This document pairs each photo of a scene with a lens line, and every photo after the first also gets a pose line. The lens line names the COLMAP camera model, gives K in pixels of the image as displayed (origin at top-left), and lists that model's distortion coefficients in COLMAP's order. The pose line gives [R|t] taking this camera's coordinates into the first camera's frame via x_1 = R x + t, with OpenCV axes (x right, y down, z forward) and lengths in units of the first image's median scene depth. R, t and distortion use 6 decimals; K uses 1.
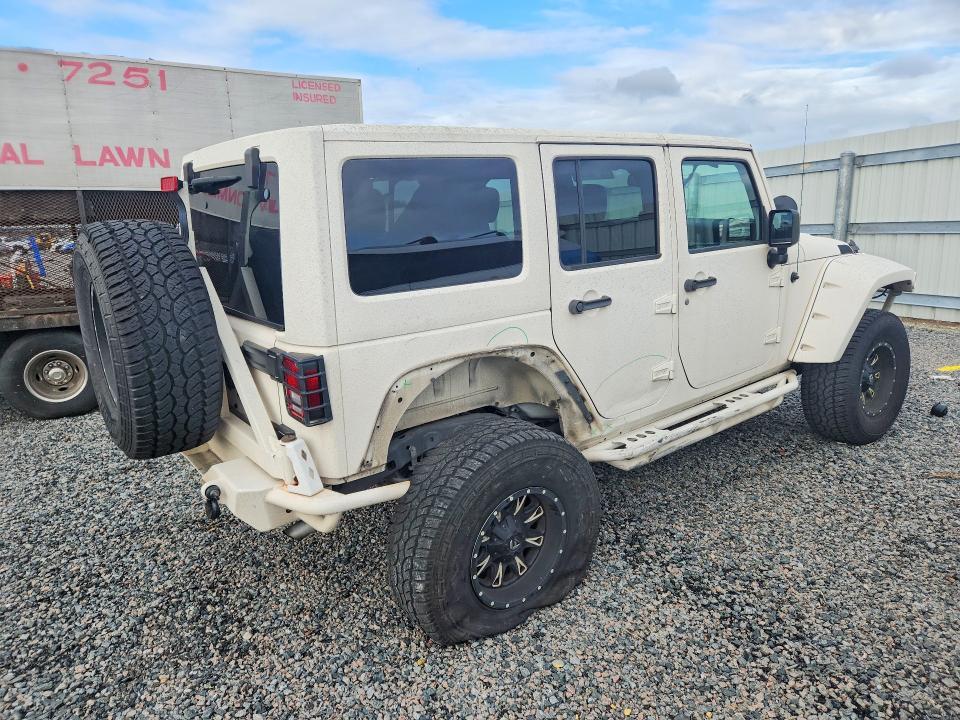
lens RADIAL K [[676.5, 0, 480.0], [0, 676.5, 360.0], [0, 0, 1]] dist [0.062072, -0.049013]
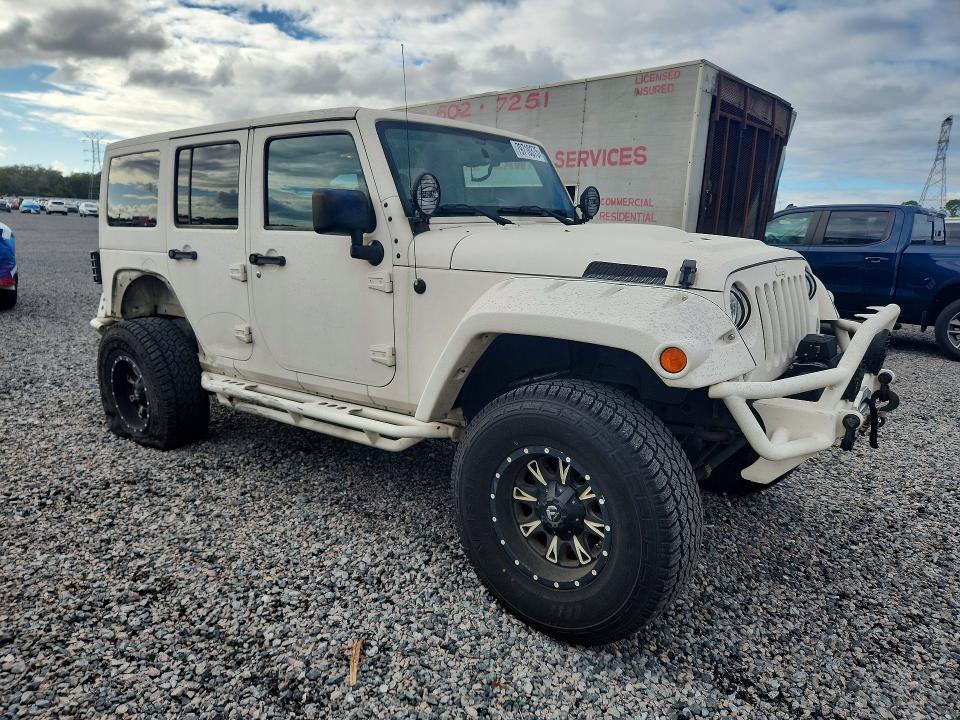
lens RADIAL K [[676.5, 0, 480.0], [0, 676.5, 360.0], [0, 0, 1]] dist [0.062072, -0.049013]
pose [[0.222777, 0.228160, -0.947794, 1.252361], [-0.236699, 0.955793, 0.174450, -0.200134], [0.945698, 0.185478, 0.266934, 0.946769]]
